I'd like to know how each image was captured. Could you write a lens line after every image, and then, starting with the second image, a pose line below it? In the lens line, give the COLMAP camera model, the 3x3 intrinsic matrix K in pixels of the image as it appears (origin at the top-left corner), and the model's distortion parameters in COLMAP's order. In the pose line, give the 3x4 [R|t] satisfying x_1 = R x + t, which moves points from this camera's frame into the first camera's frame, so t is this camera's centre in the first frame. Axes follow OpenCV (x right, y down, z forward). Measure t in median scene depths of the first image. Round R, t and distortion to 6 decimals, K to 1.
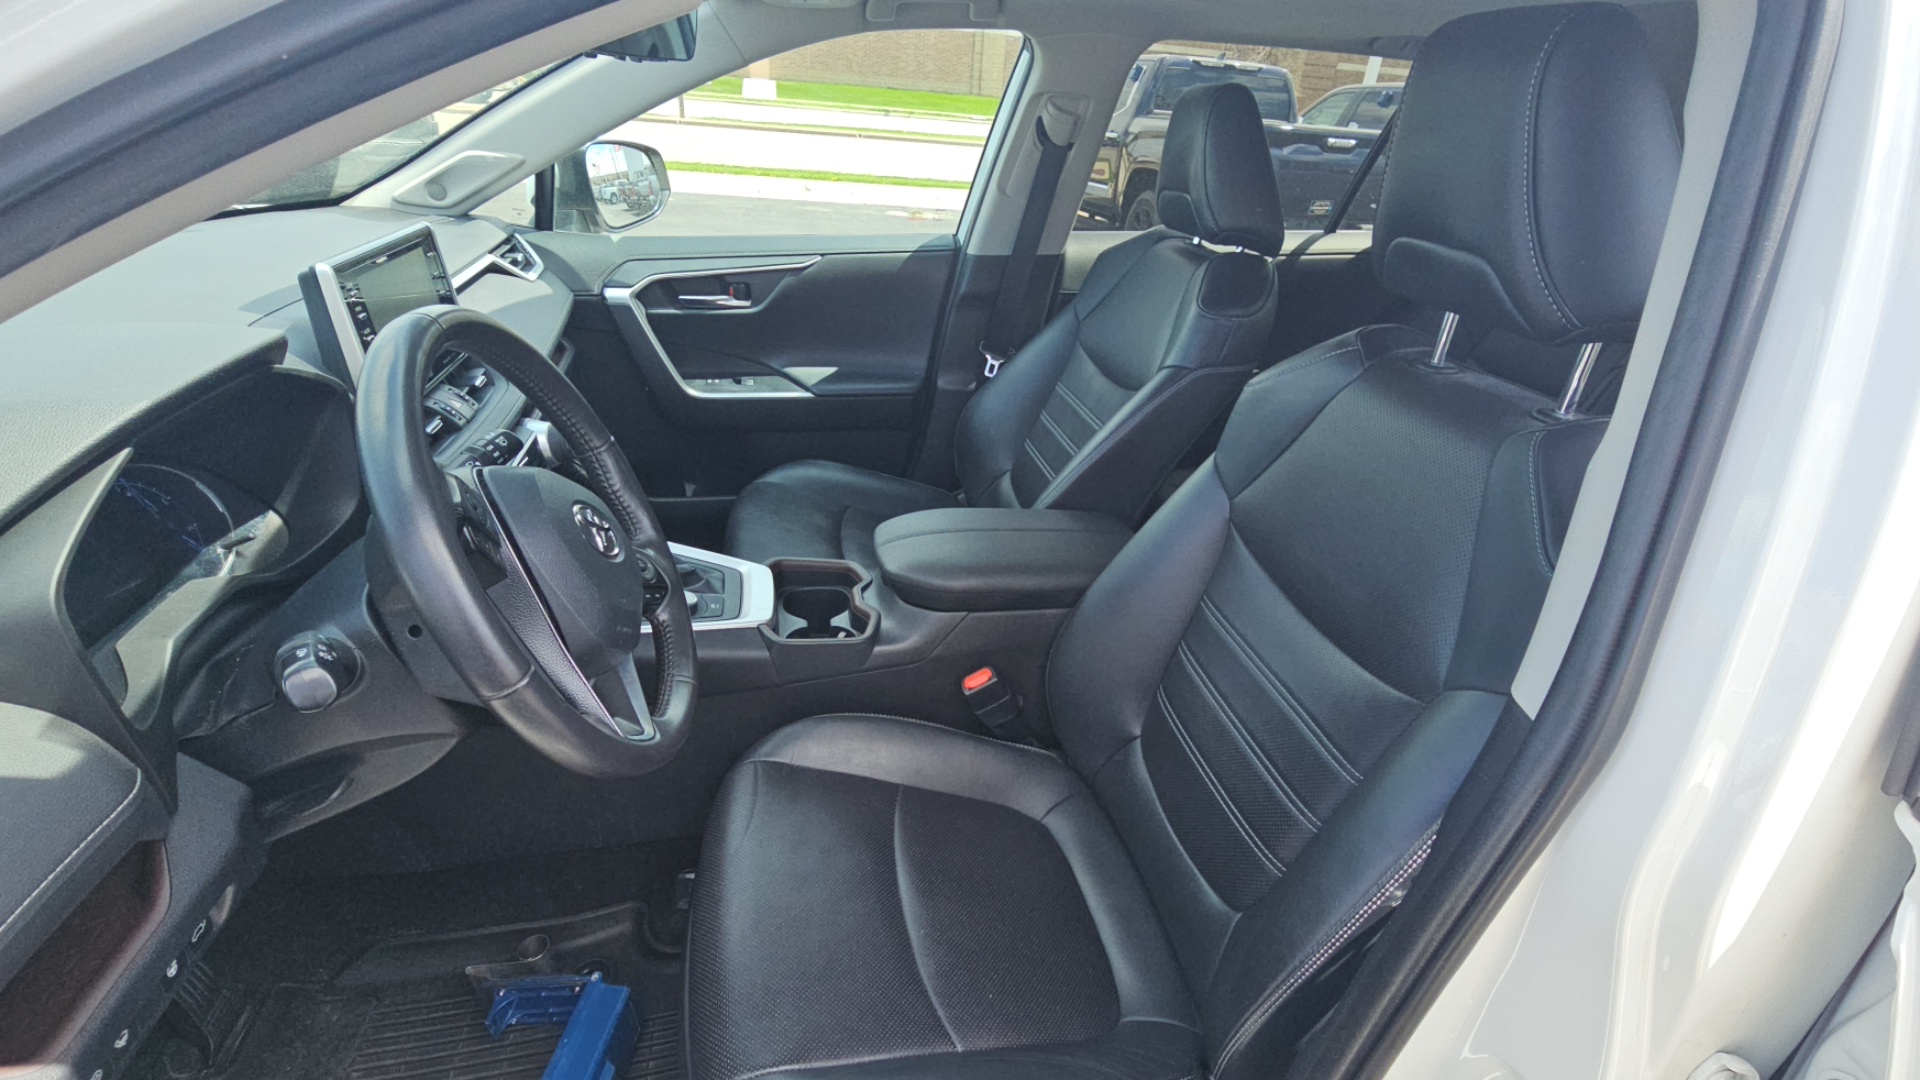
lens RADIAL K [[853.9, 0, 944.2], [0, 853.9, 549.9], [0, 0, 1]] dist [0.010115, -0.007637]
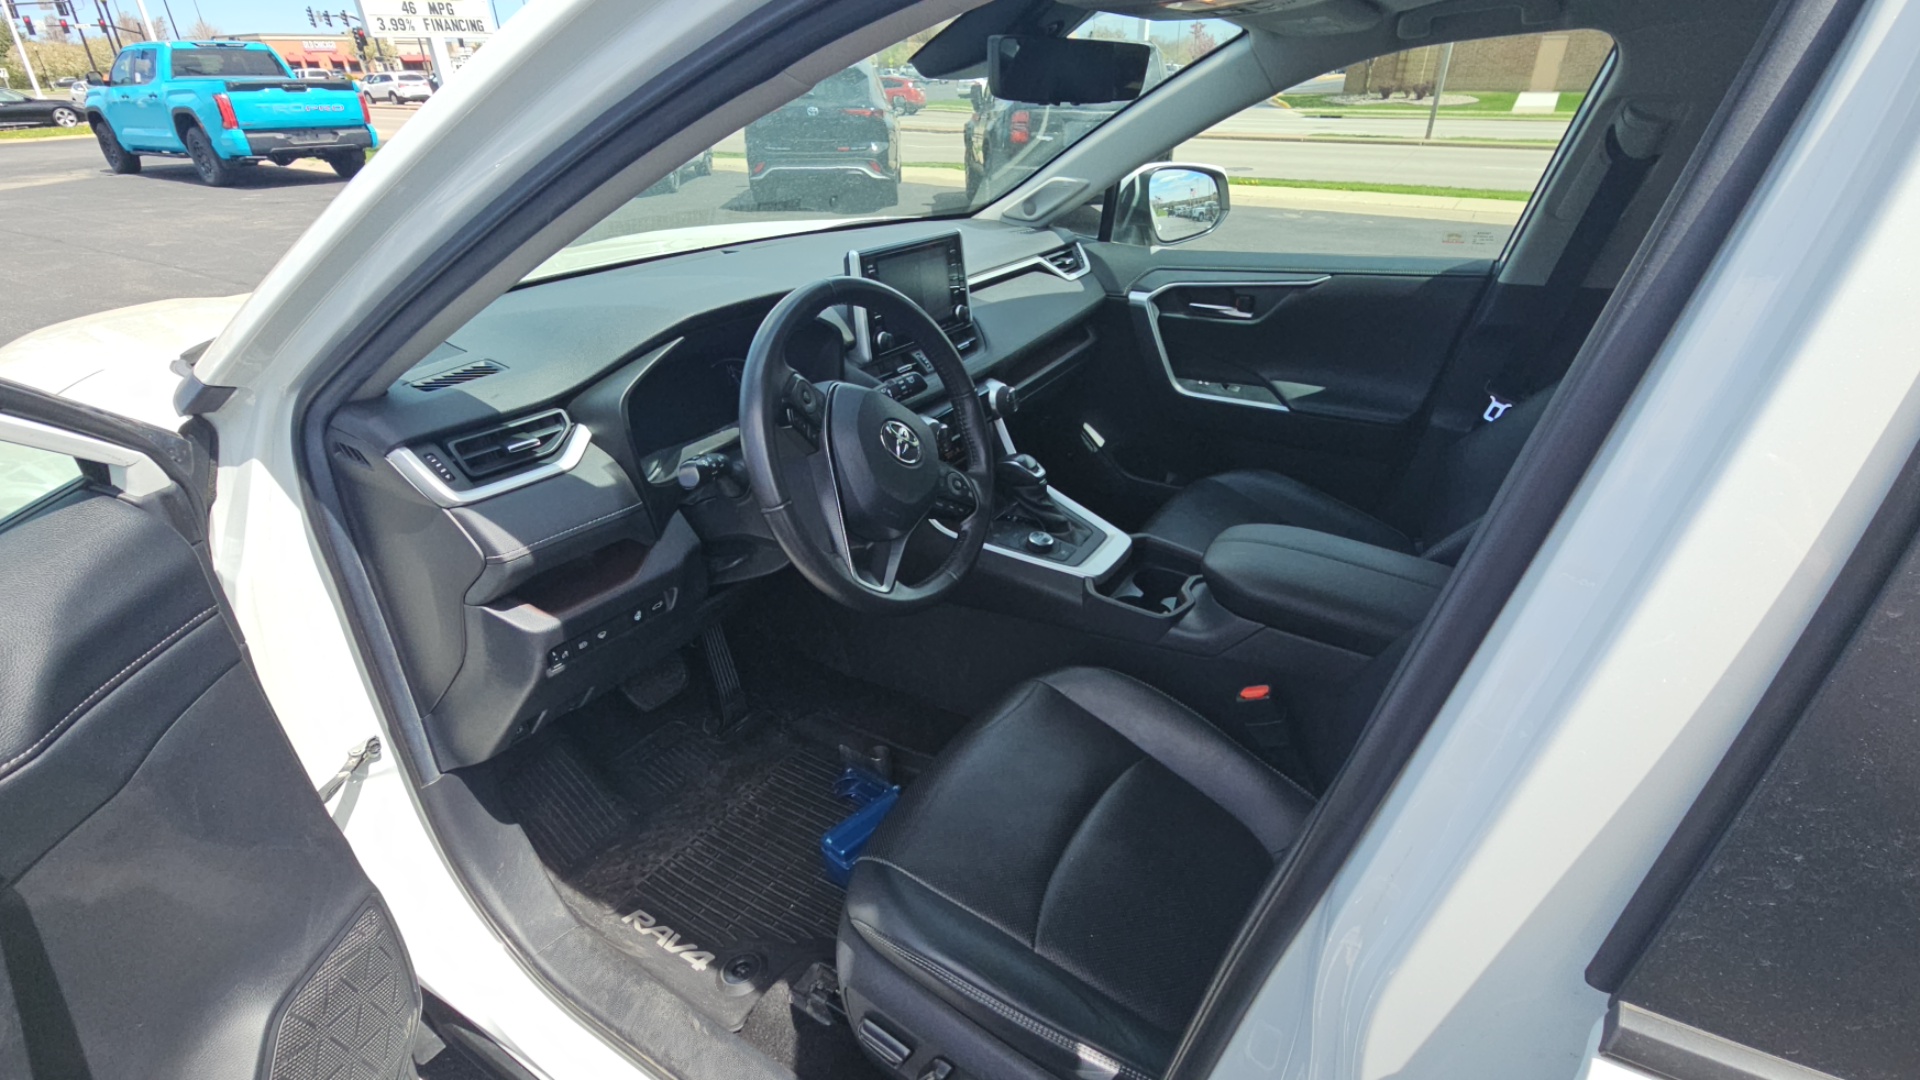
lens RADIAL K [[853.9, 0, 981.4], [0, 853.9, 552.3], [0, 0, 1]] dist [0.010115, -0.007637]
pose [[0.730934, 0.260864, -0.630623, 0.276139], [-0.274126, 0.958464, 0.078748, 0.001820], [0.624972, 0.115310, 0.772084, 0.005157]]
